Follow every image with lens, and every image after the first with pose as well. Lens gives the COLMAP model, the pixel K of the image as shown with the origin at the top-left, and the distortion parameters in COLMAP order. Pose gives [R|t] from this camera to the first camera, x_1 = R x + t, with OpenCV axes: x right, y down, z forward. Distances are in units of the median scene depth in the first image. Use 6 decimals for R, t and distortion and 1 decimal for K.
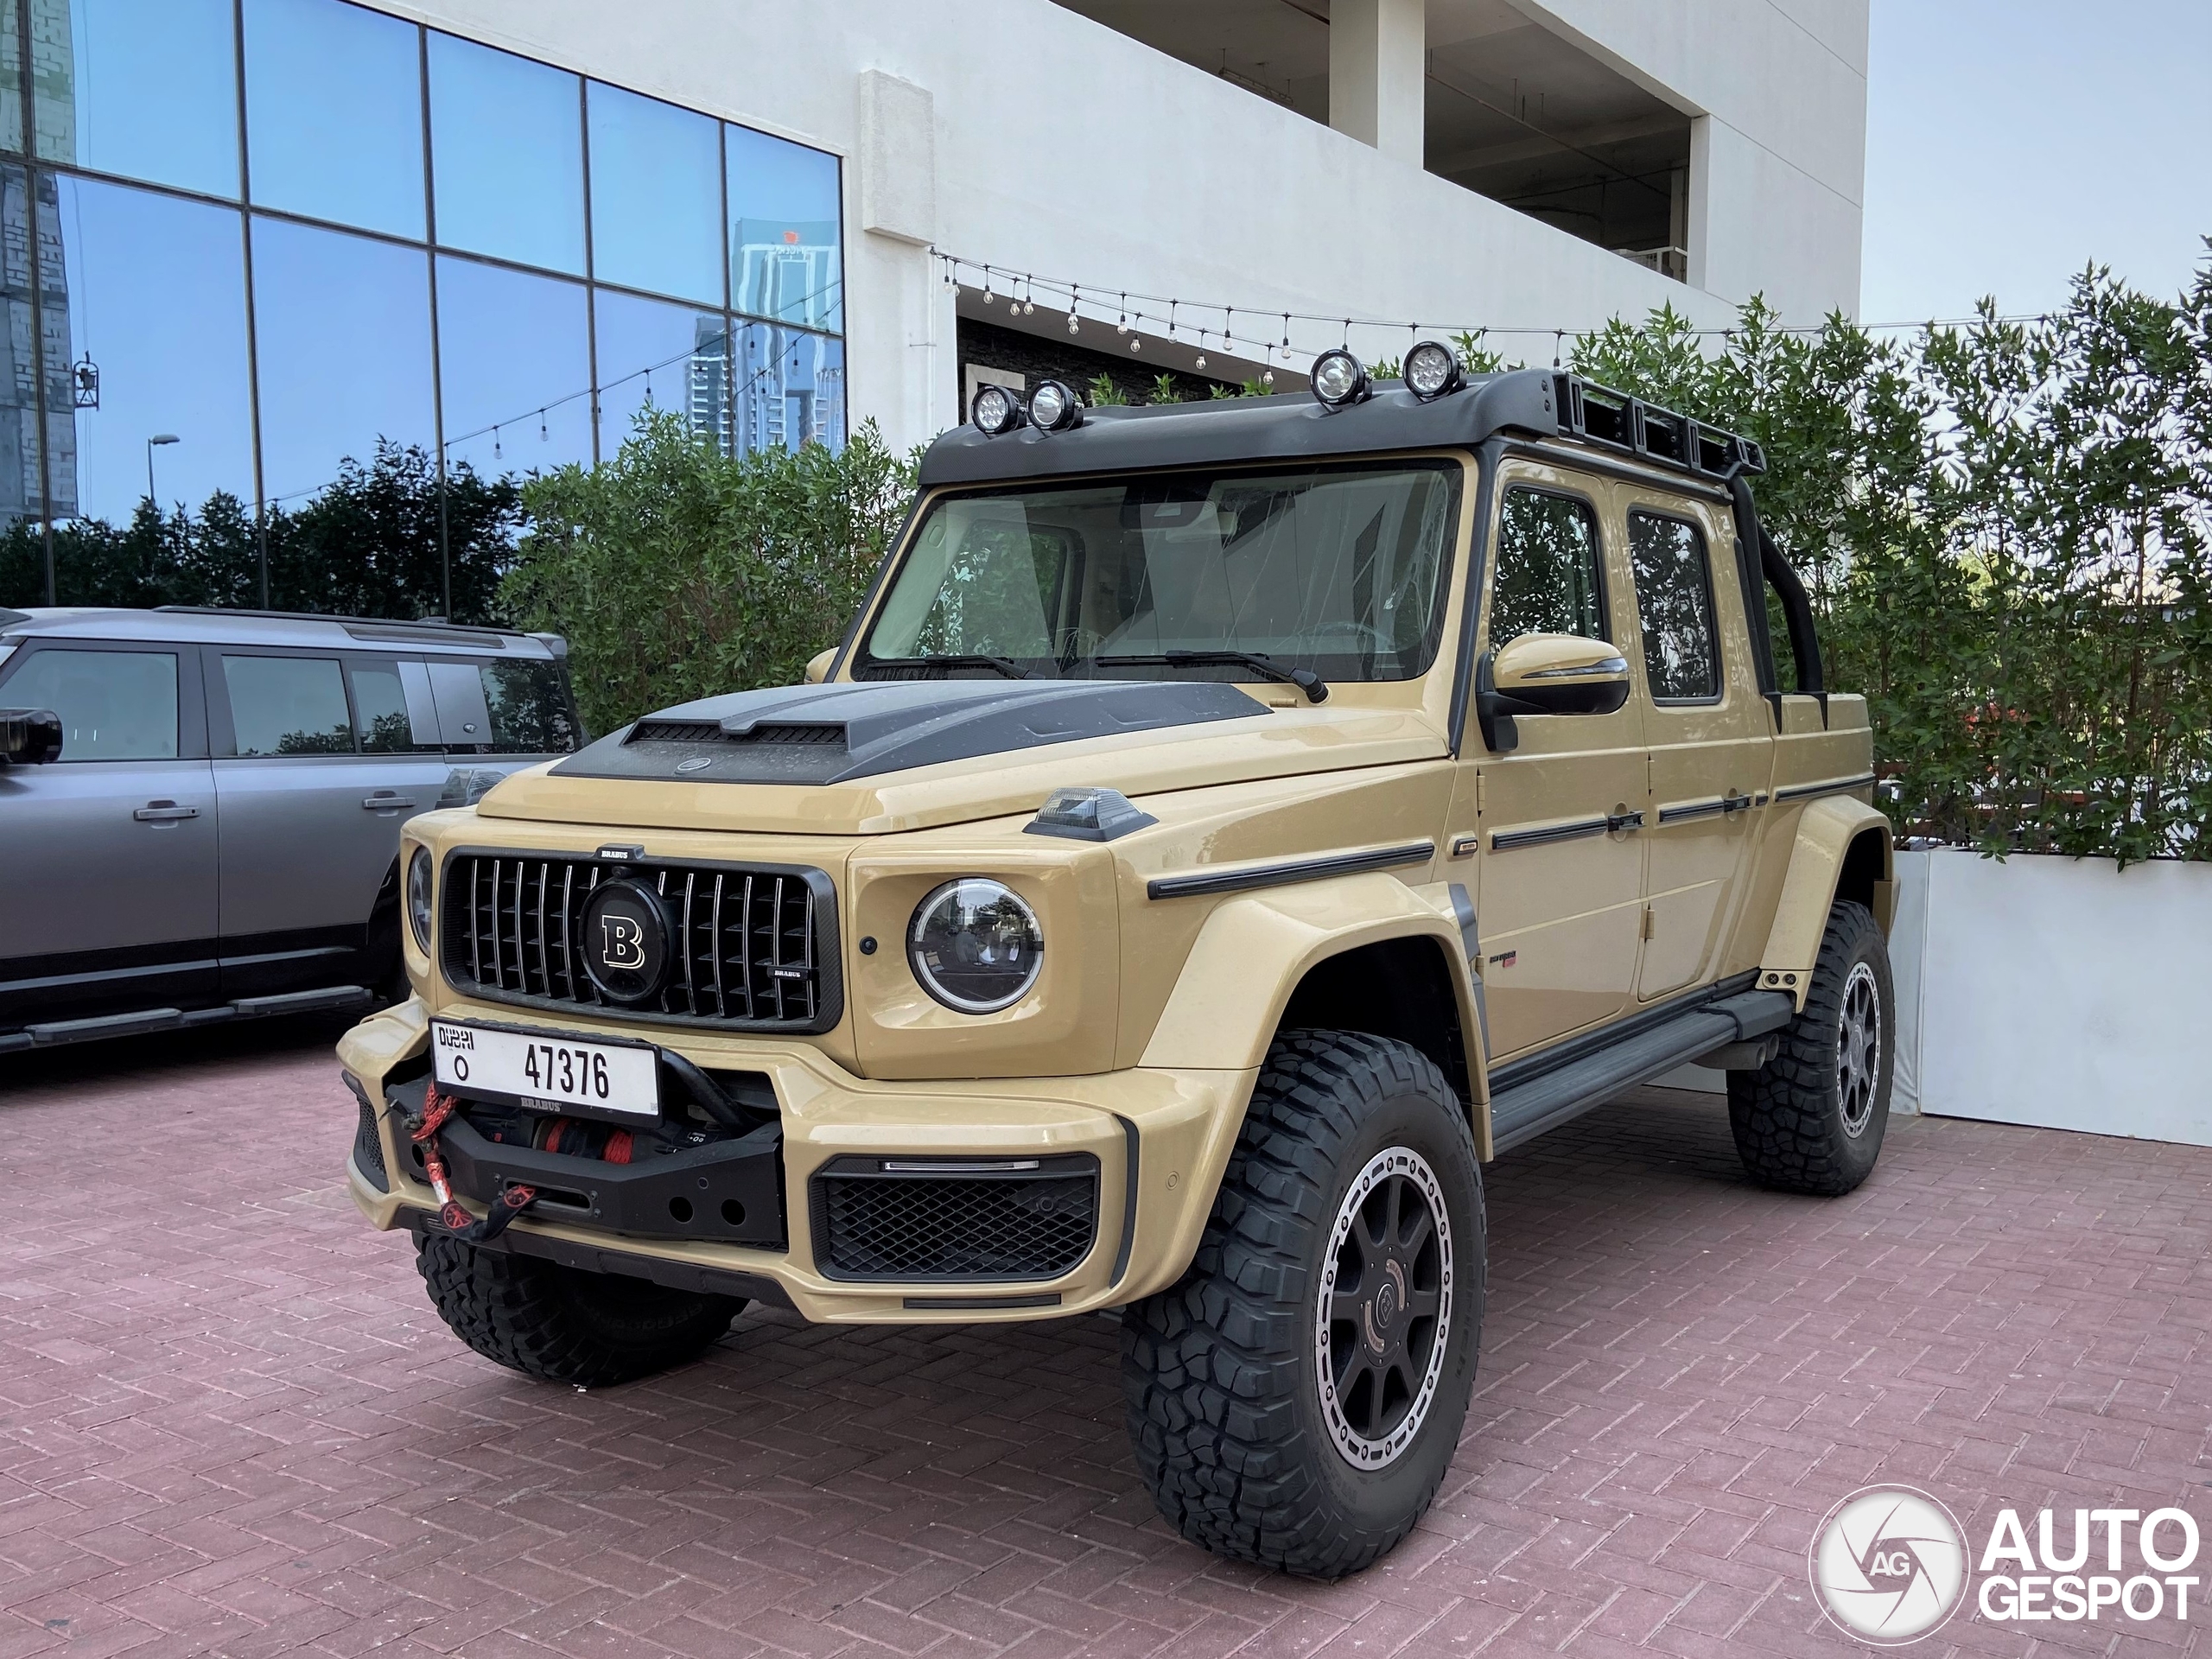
lens RADIAL K [[1977.3, 0, 1106.0], [0, 1977.3, 829.5], [0, 0, 1]] dist [0.124914, -0.161294]
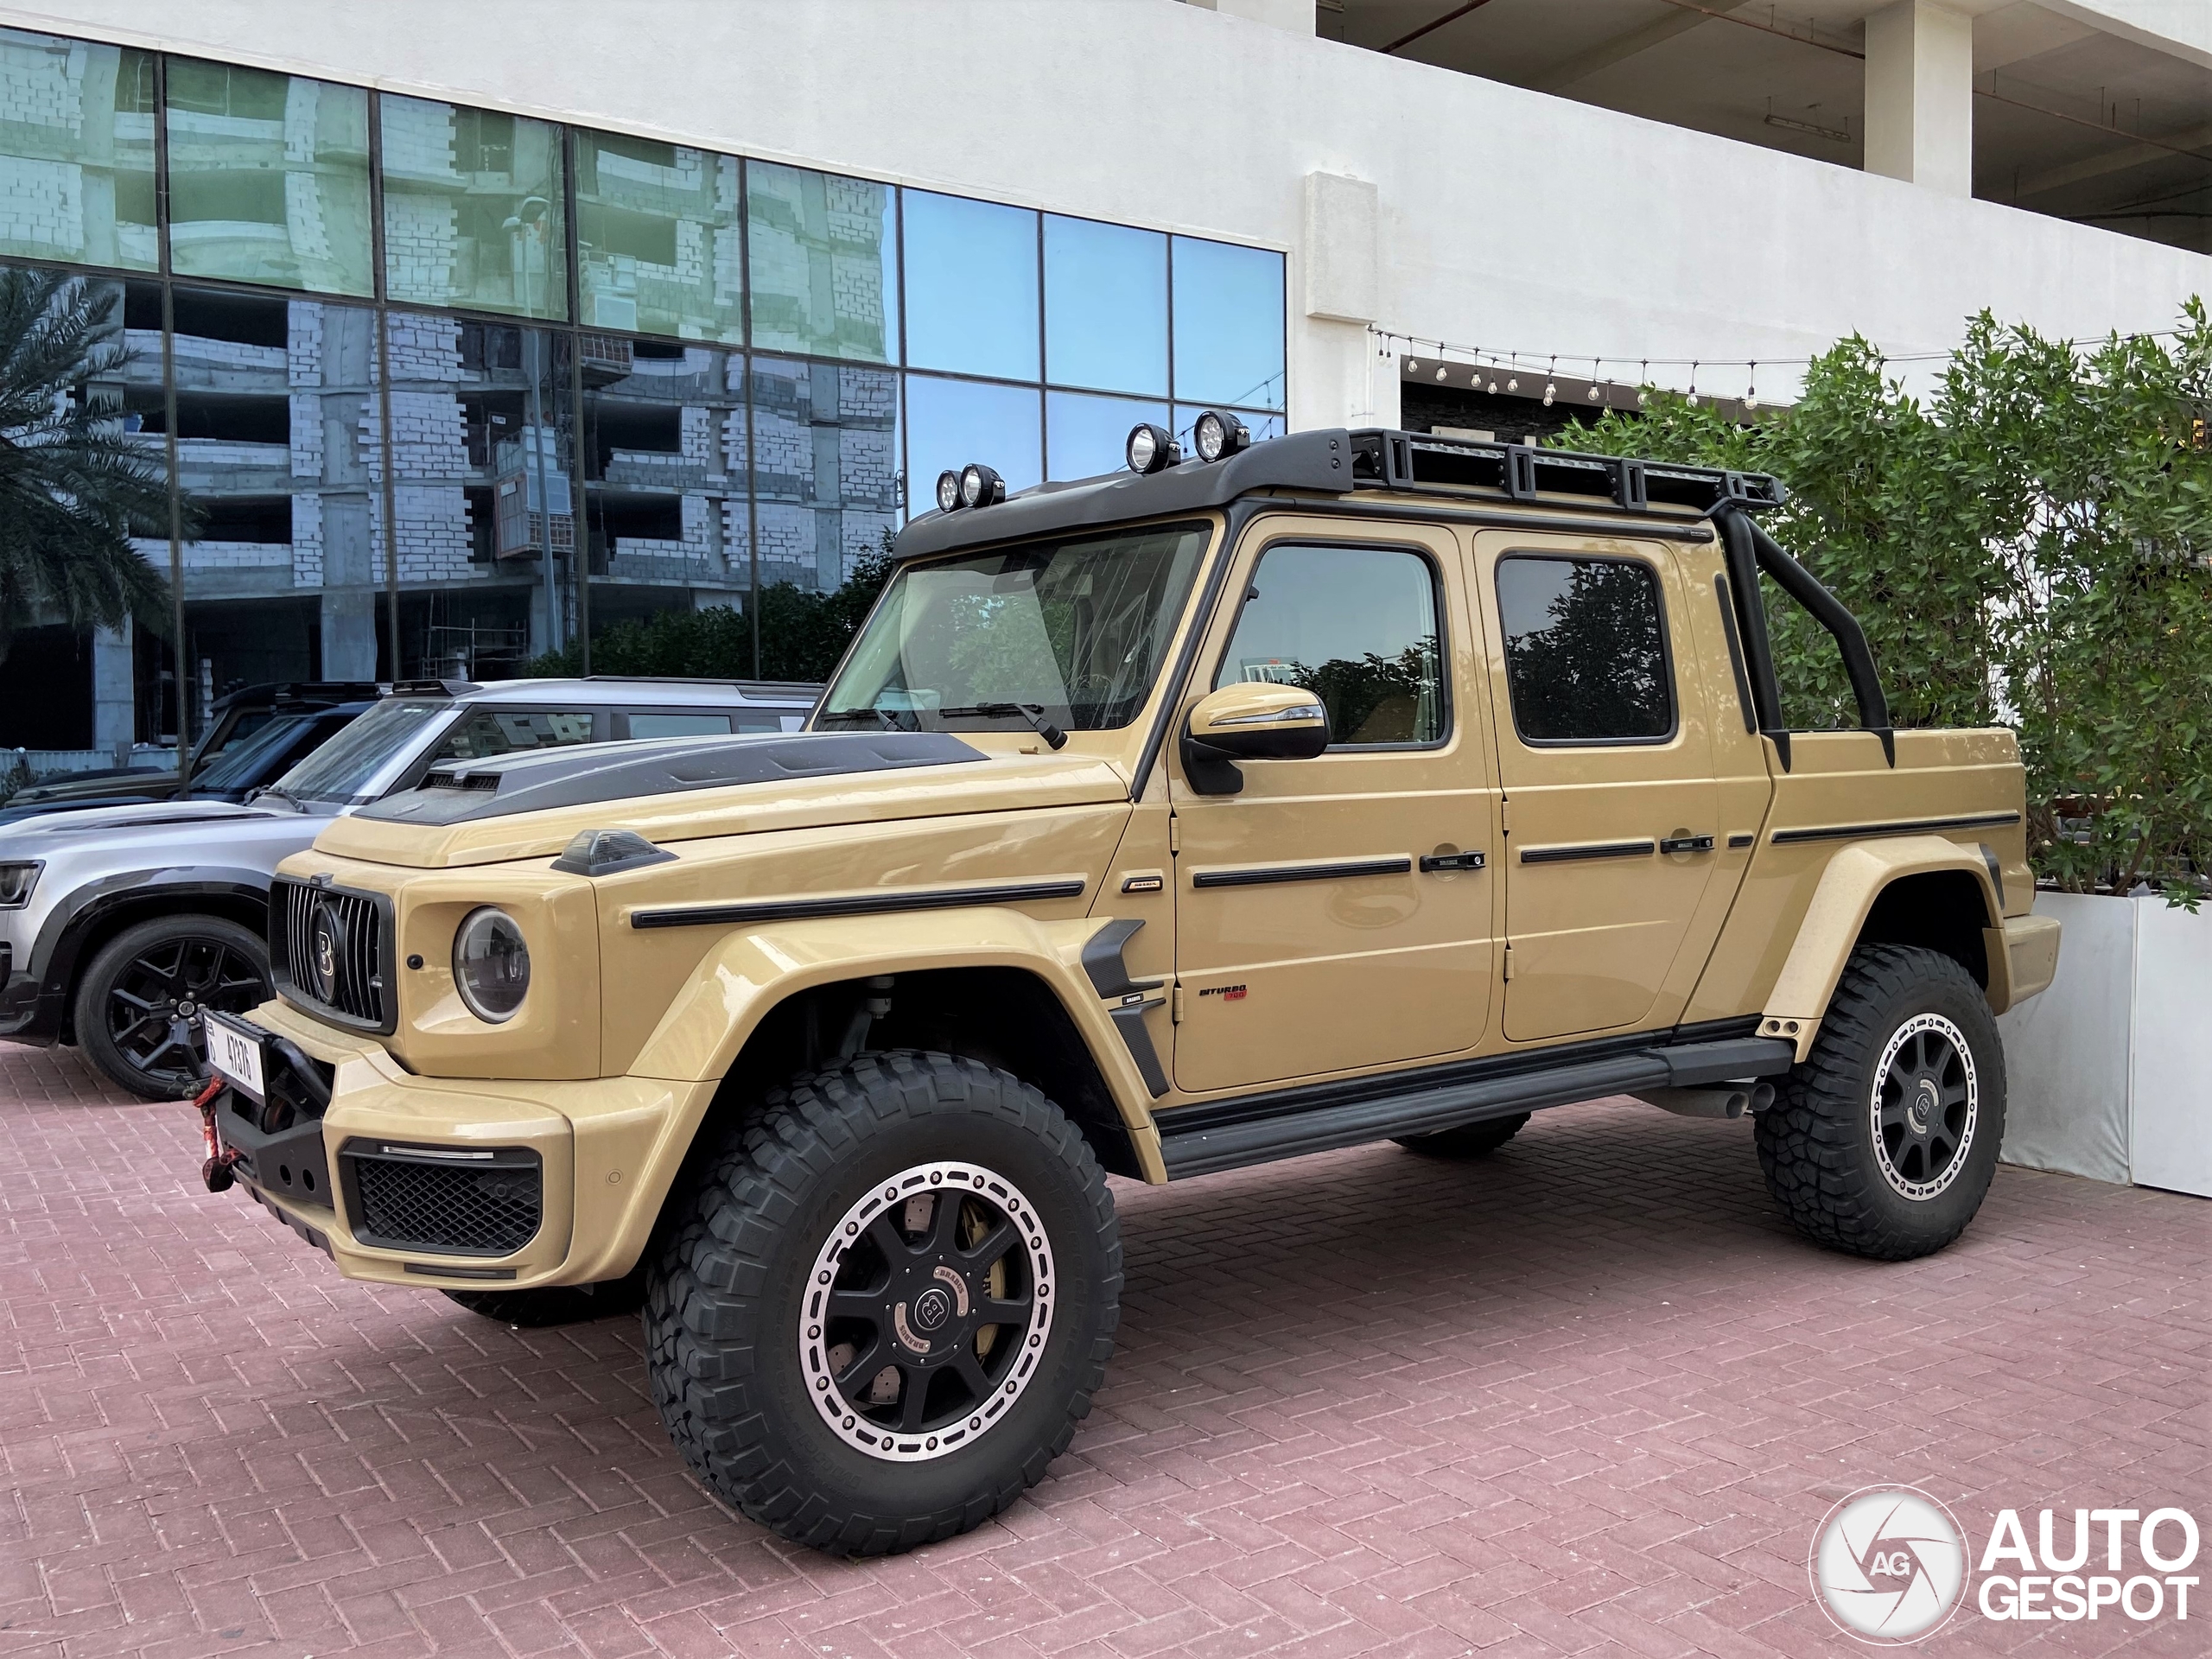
lens RADIAL K [[1837.2, 0, 1174.0], [0, 1837.2, 789.7], [0, 0, 1]] dist [0.109902, -0.131211]
pose [[0.941502, -0.001327, -0.337004, 0.490171], [-0.010769, 0.999363, -0.034019, -0.008065], [0.336835, 0.035658, 0.940888, 0.072116]]
